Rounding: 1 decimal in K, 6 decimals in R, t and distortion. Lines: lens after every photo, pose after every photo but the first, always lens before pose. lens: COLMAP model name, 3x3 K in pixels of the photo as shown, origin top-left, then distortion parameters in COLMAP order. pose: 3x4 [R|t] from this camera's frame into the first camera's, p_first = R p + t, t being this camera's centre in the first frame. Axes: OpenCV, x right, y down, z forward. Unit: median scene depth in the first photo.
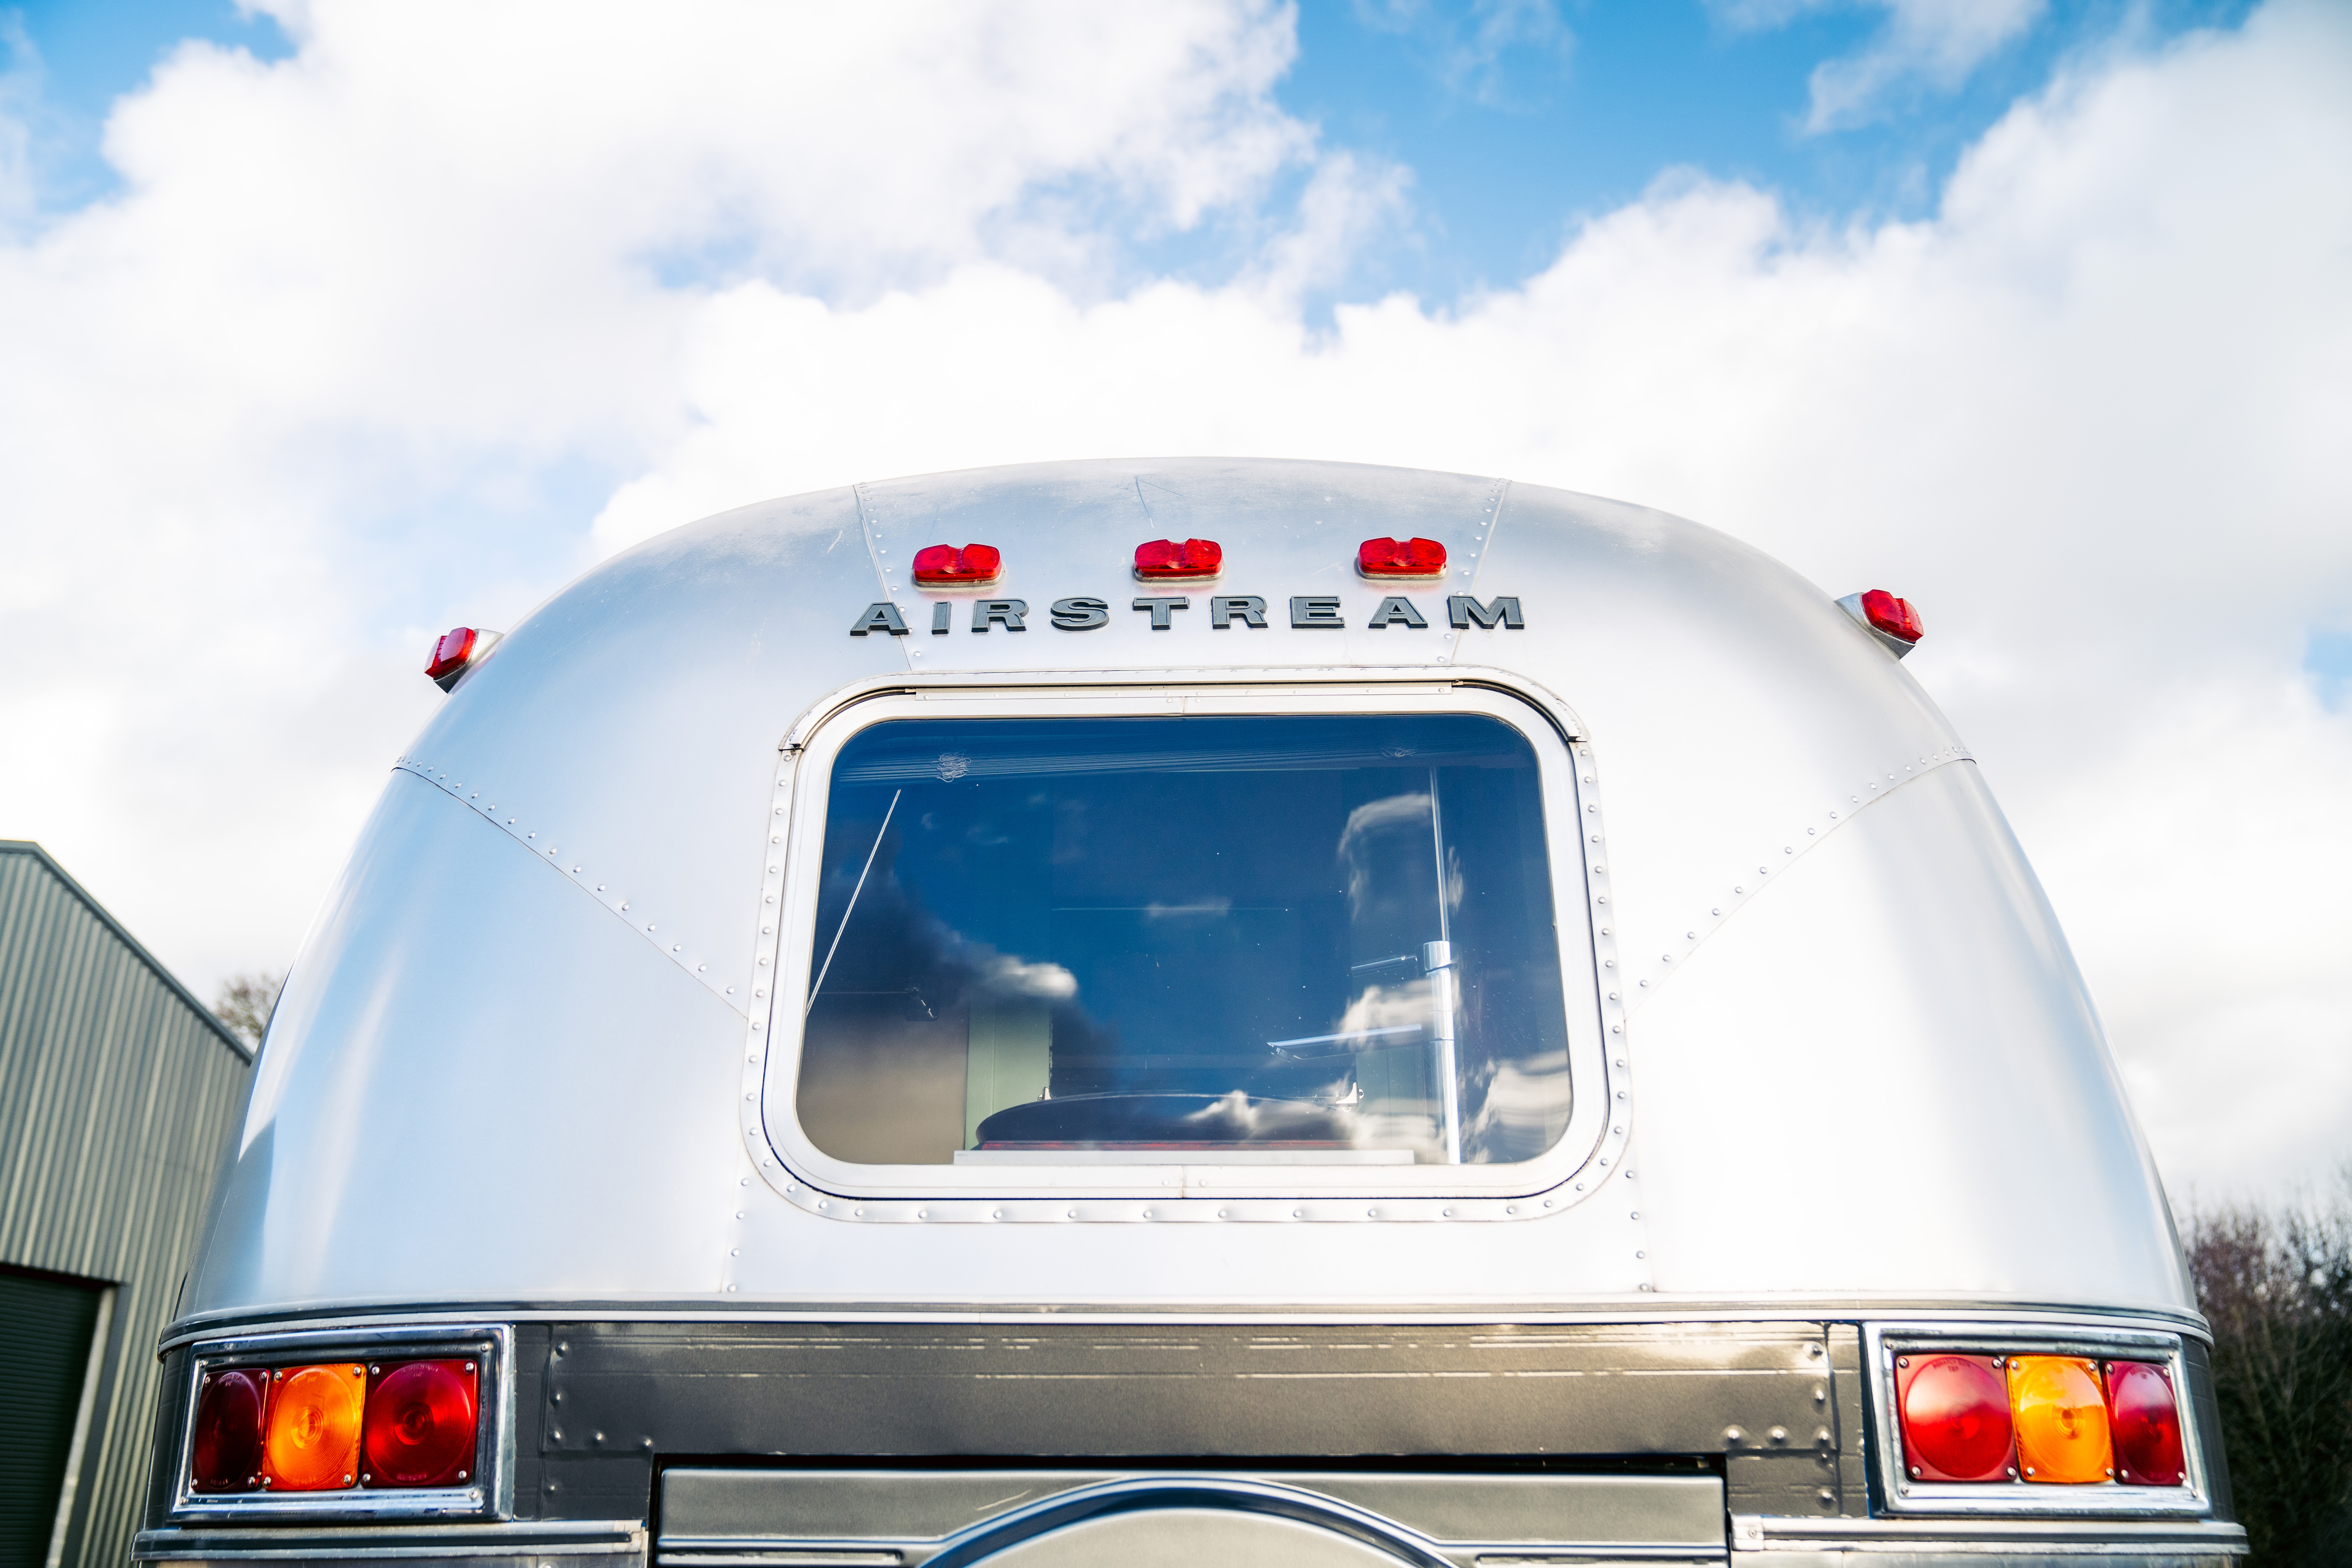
lens RADIAL K [[1857.1, 0, 1162.4], [0, 1857.1, 828.4], [0, 0, 1]] dist [-0.098096, 0.158258]
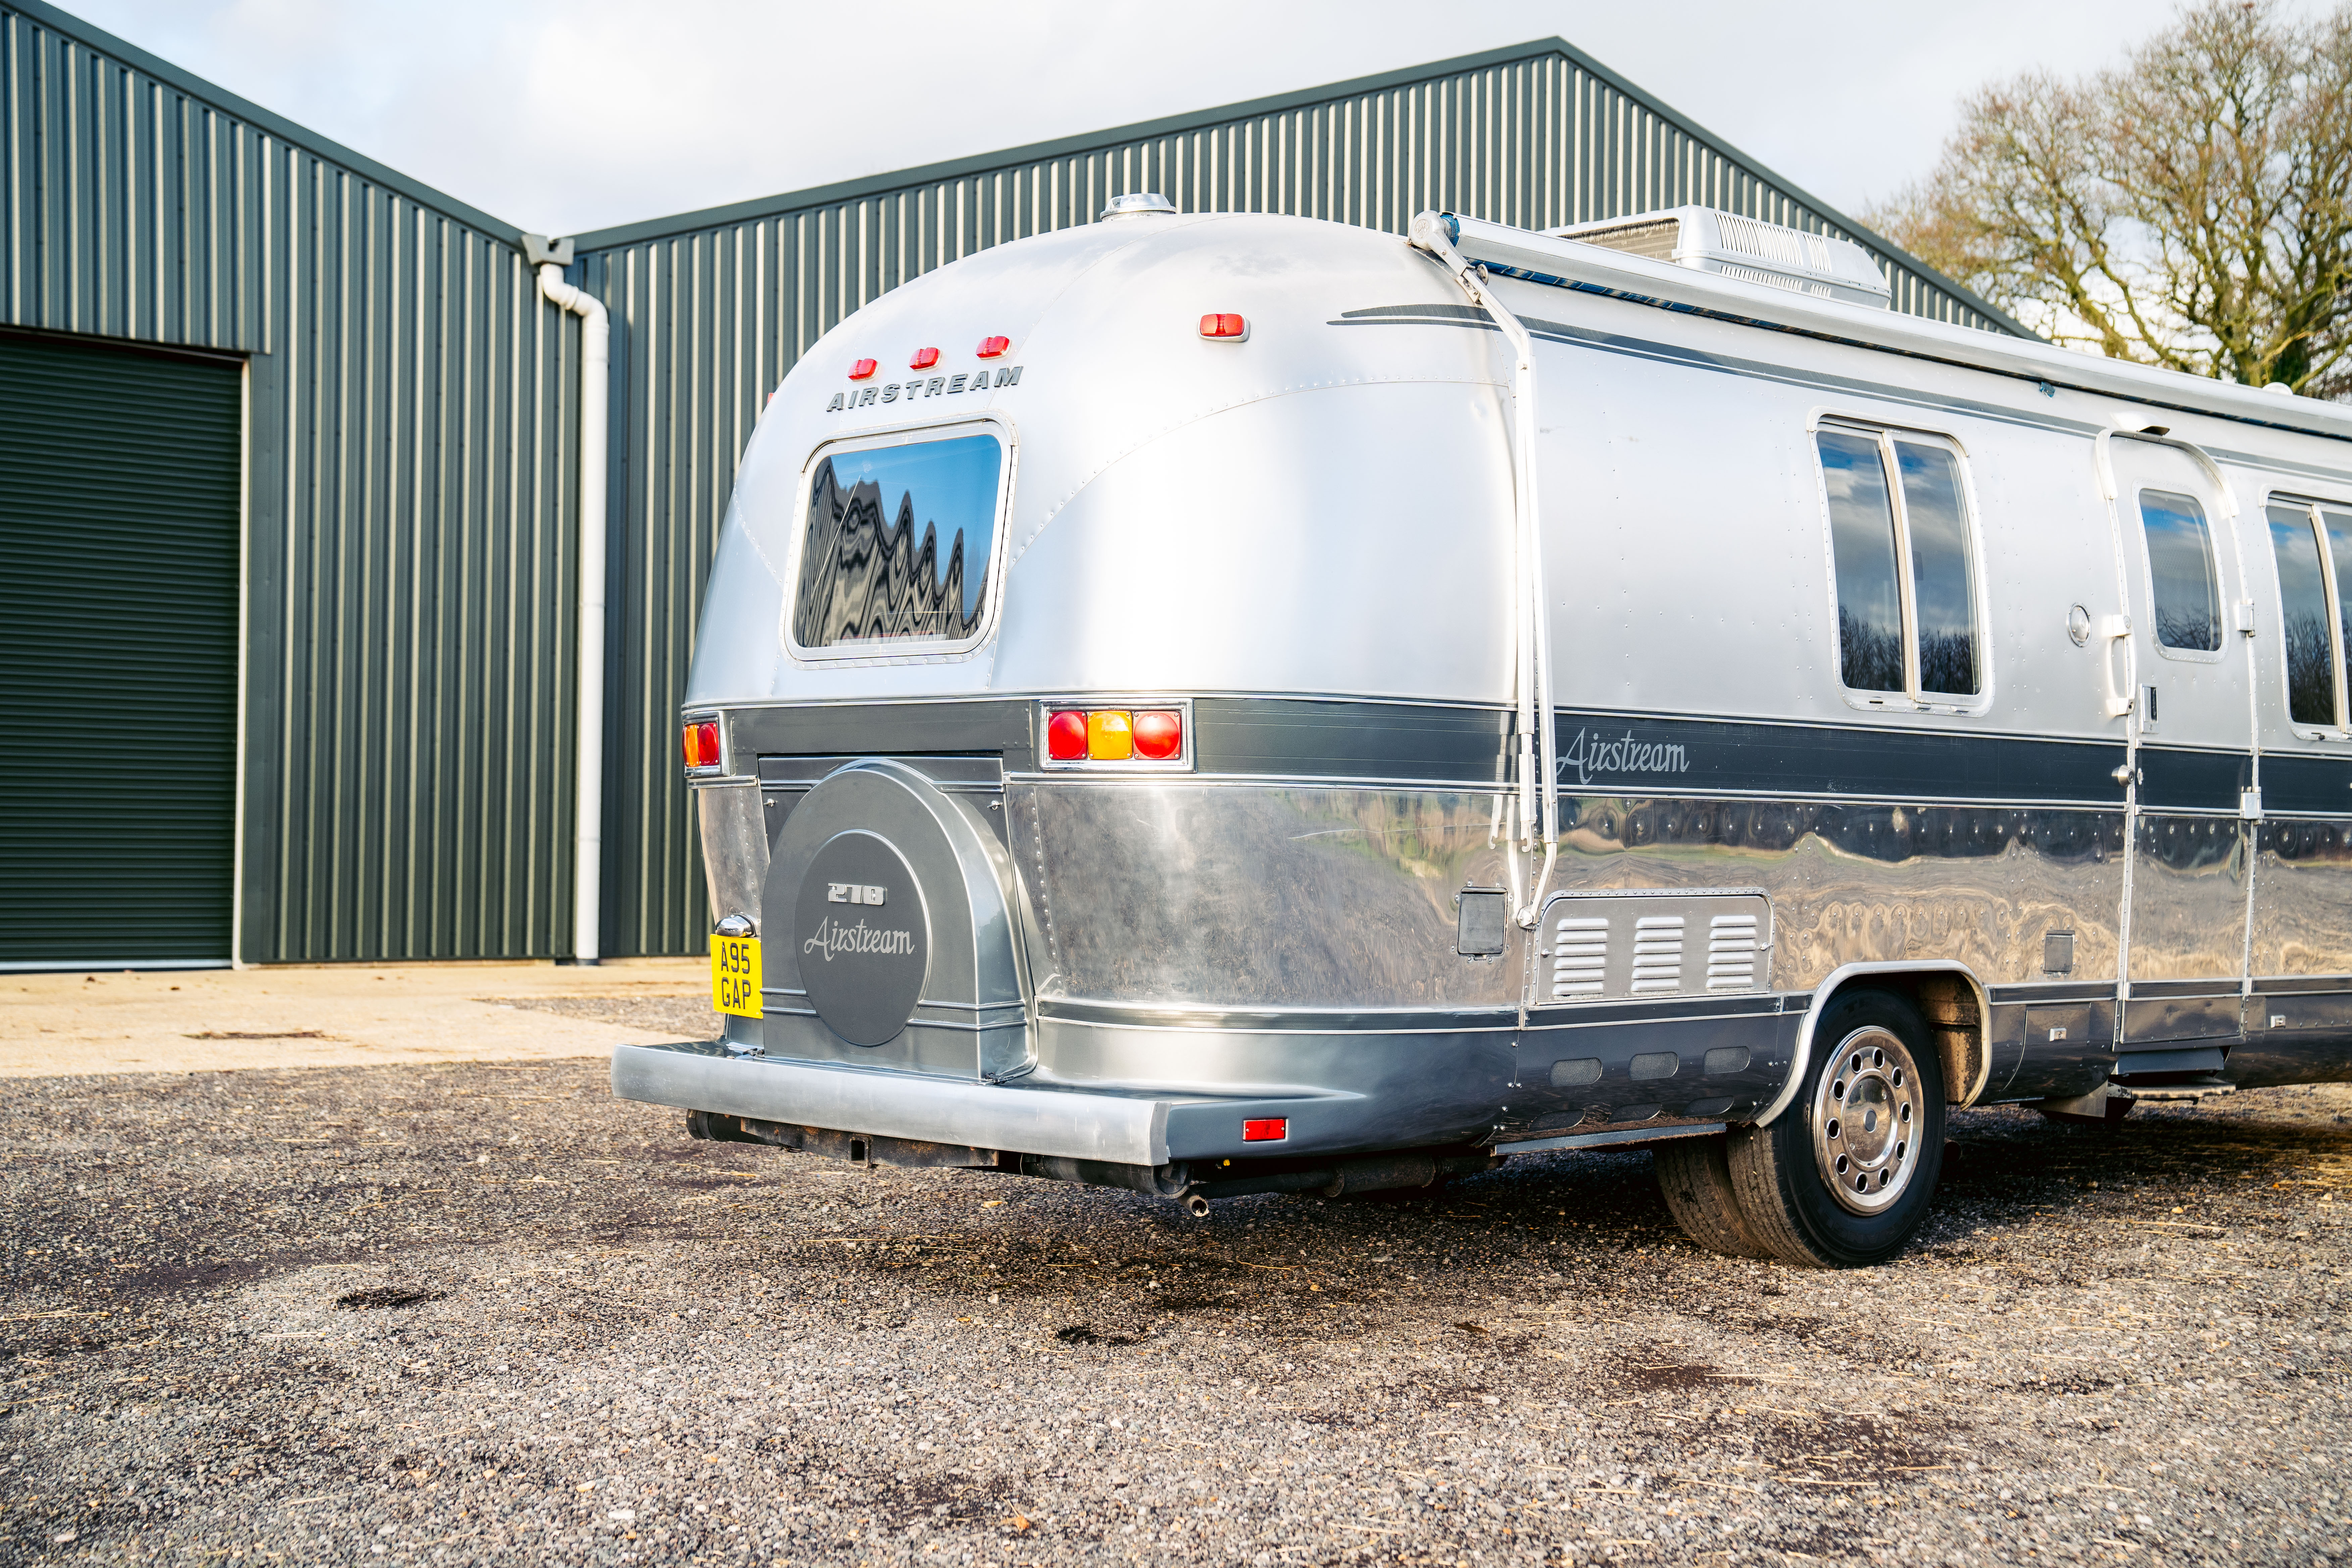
lens RADIAL K [[3111.9, 0, 1176.0], [0, 3111.9, 784.0], [0, 0, 1]] dist [0.123673, 0.012397]
pose [[0.704537, -0.002260, -0.709664, 3.556848], [0.235603, 0.944022, 0.230896, -0.569064], [0.669417, -0.329874, 0.665631, -1.774661]]
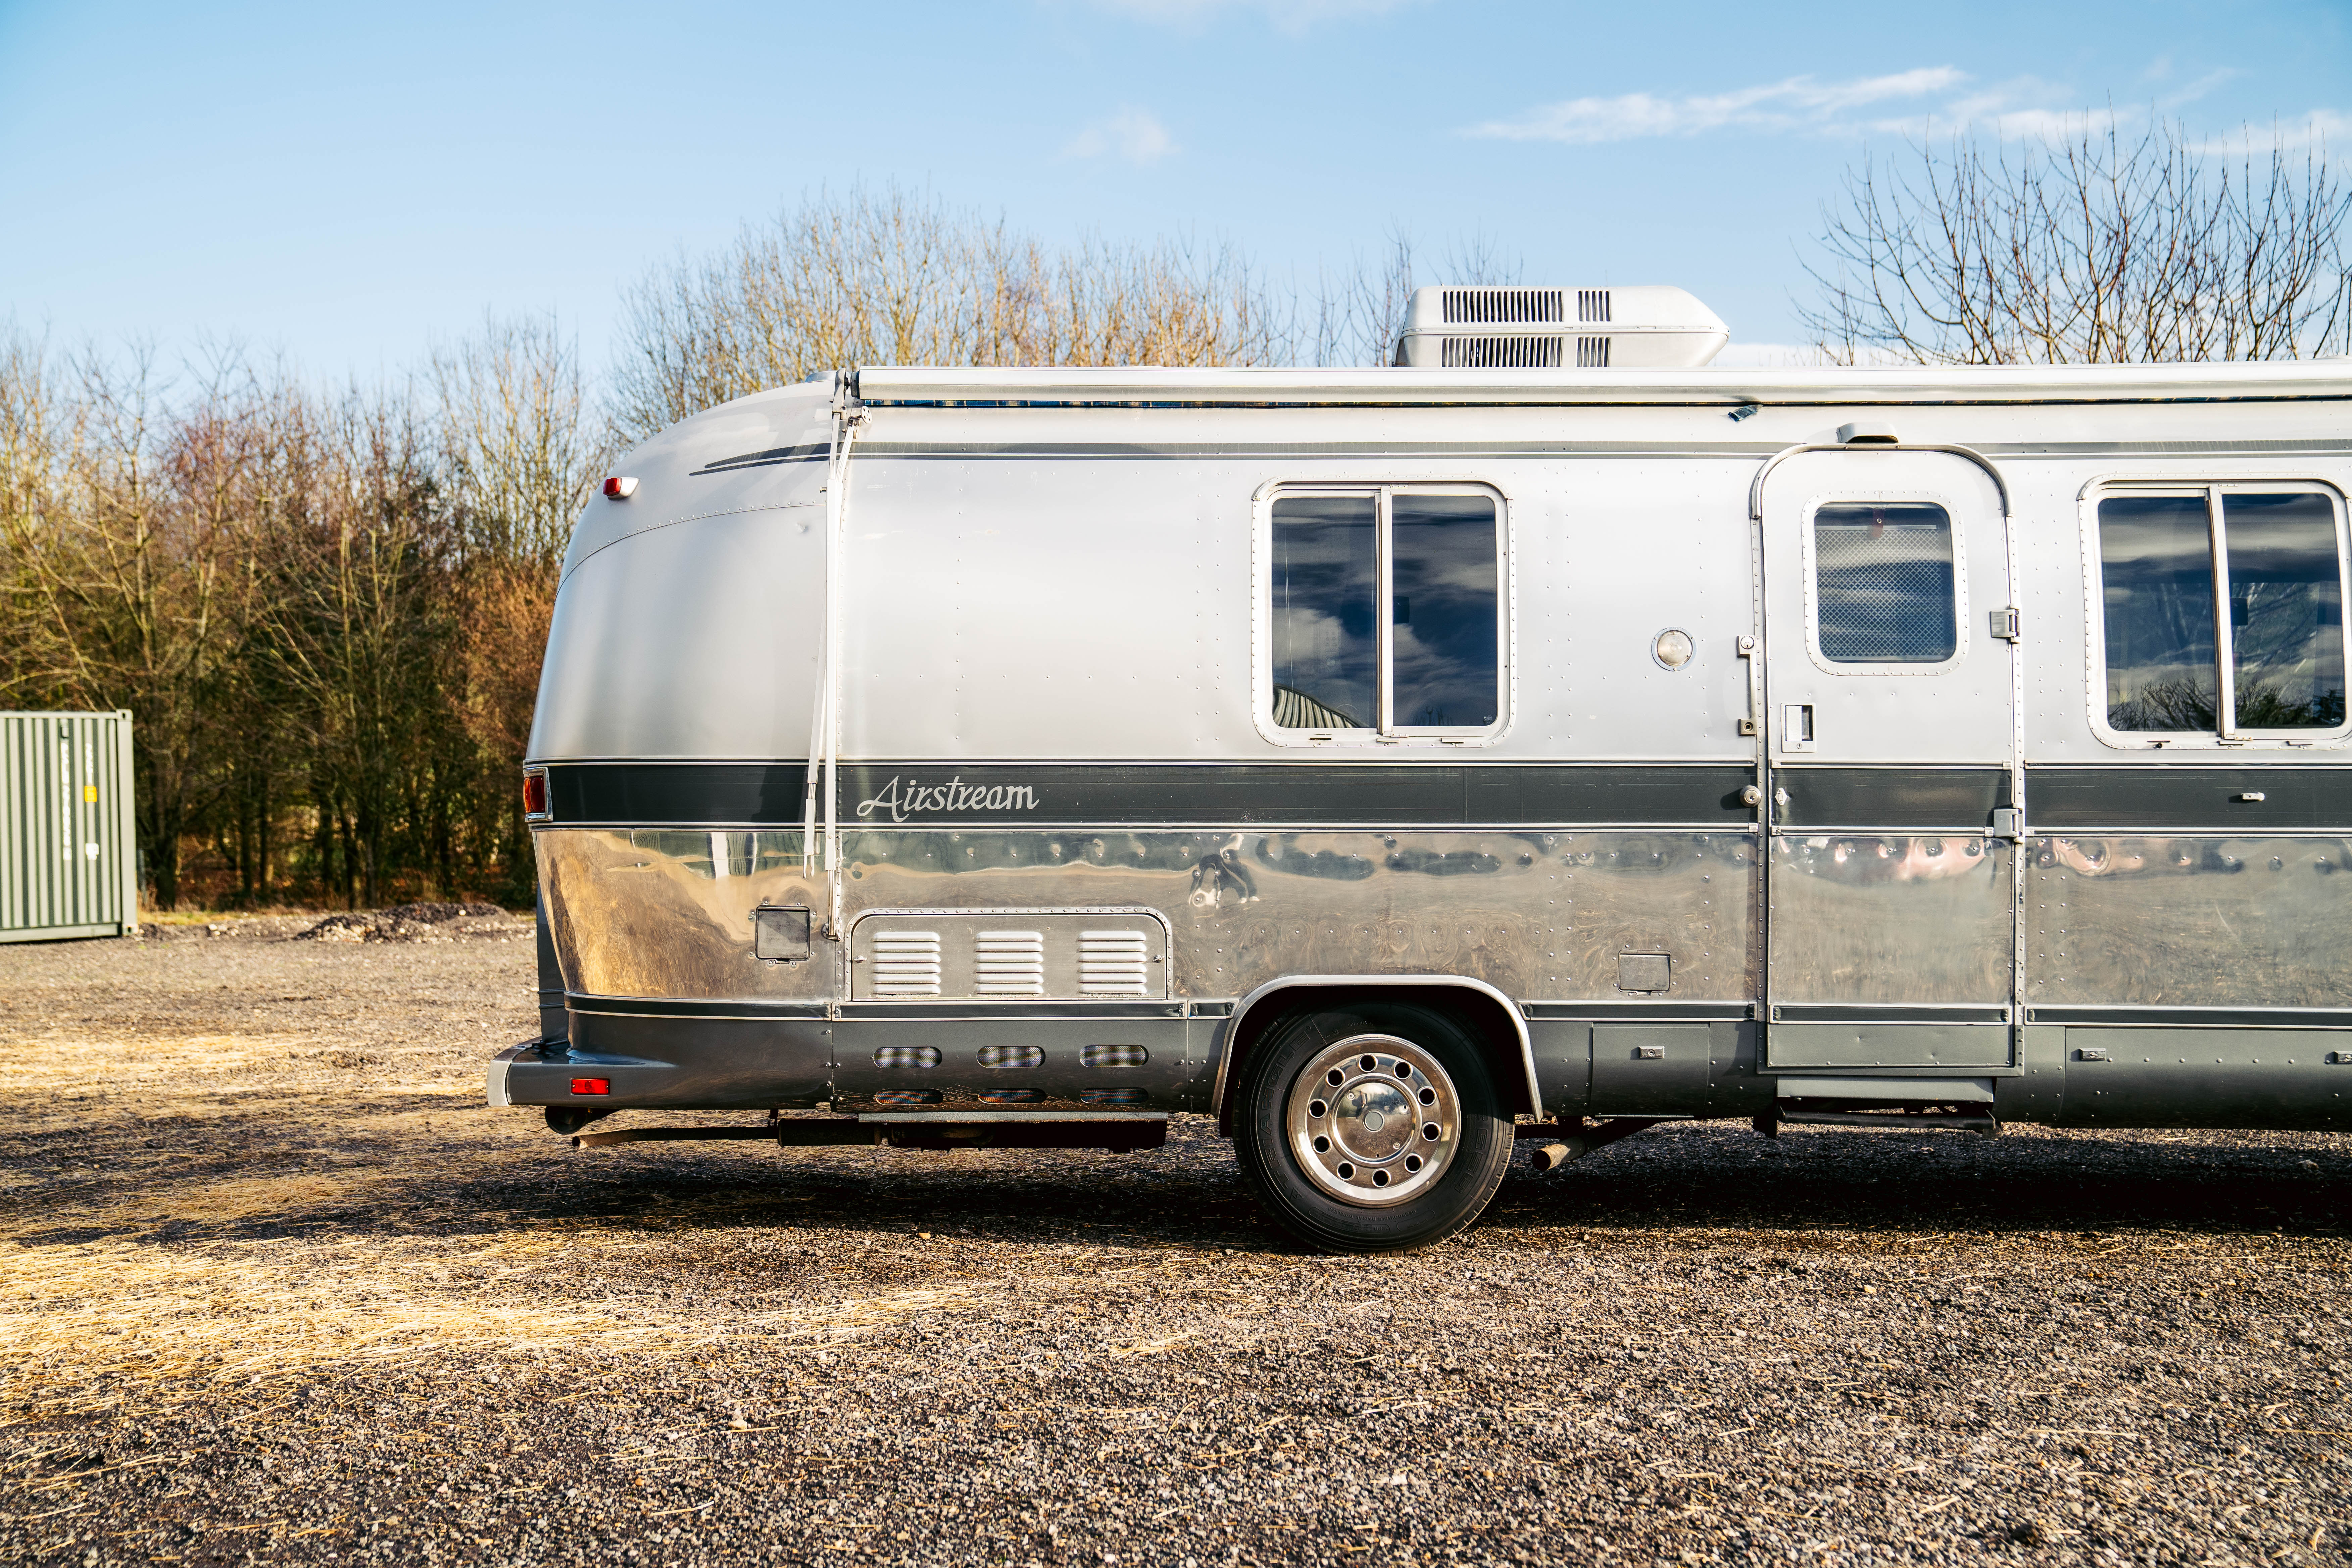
lens RADIAL K [[2834.1, 0, 1178.7], [0, 2834.1, 798.2], [0, 0, 1]] dist [0.091270, -0.013164]
pose [[-0.002362, -0.023303, -0.999726, 5.804504], [0.348392, 0.937075, -0.022666, 0.872518], [0.937346, -0.348350, 0.005905, 2.109432]]
